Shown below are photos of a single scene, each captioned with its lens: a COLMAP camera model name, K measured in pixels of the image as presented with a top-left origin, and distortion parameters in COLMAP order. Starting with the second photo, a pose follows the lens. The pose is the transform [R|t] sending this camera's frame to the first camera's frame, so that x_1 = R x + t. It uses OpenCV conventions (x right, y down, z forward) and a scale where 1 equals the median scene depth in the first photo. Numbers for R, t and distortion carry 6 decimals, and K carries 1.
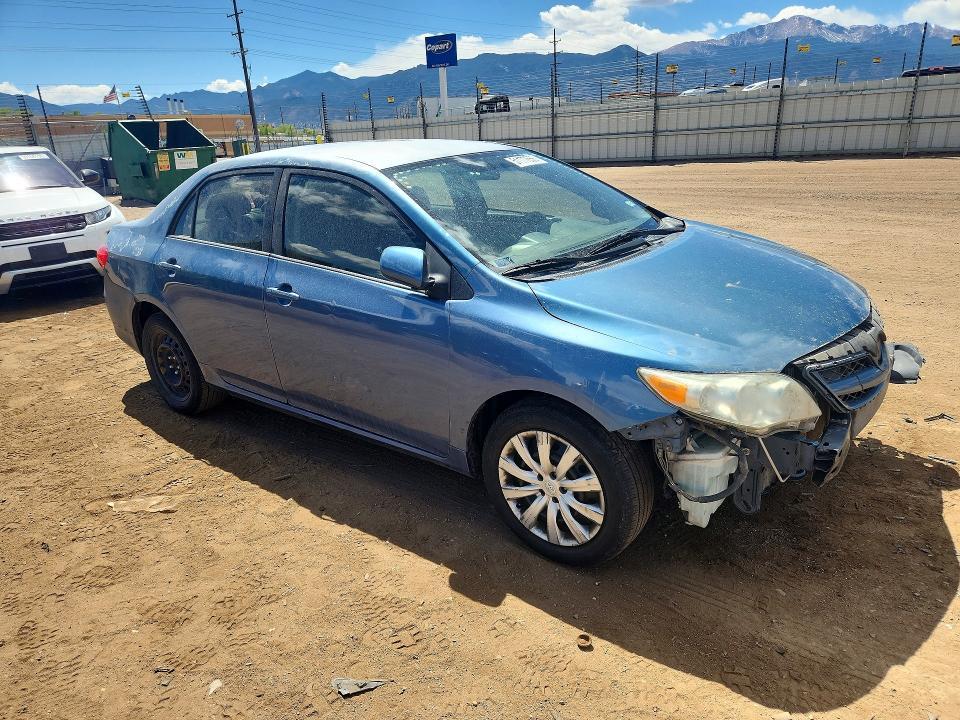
lens RADIAL K [[753.5, 0, 474.7], [0, 753.5, 363.9], [0, 0, 1]] dist [0.007656, 0.017391]
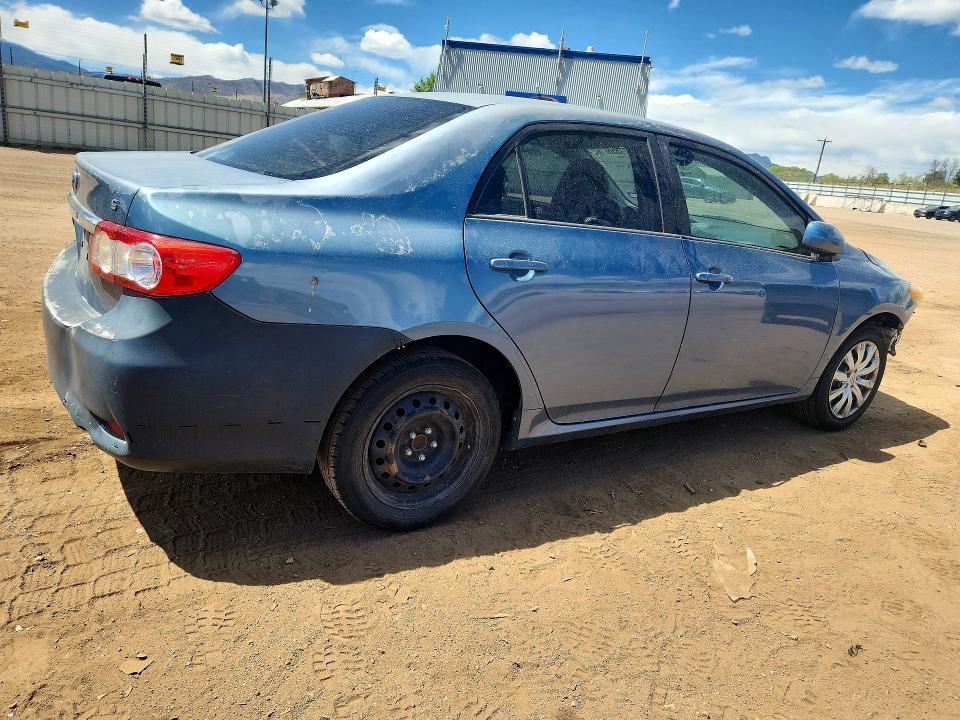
lens RADIAL K [[753.5, 0, 474.7], [0, 753.5, 363.9], [0, 0, 1]] dist [0.007656, 0.017391]
pose [[0.212562, -0.169757, 0.962289, -1.149415], [0.179544, 0.974812, 0.132306, -0.156054], [-0.960511, 0.144651, 0.237687, 1.024997]]
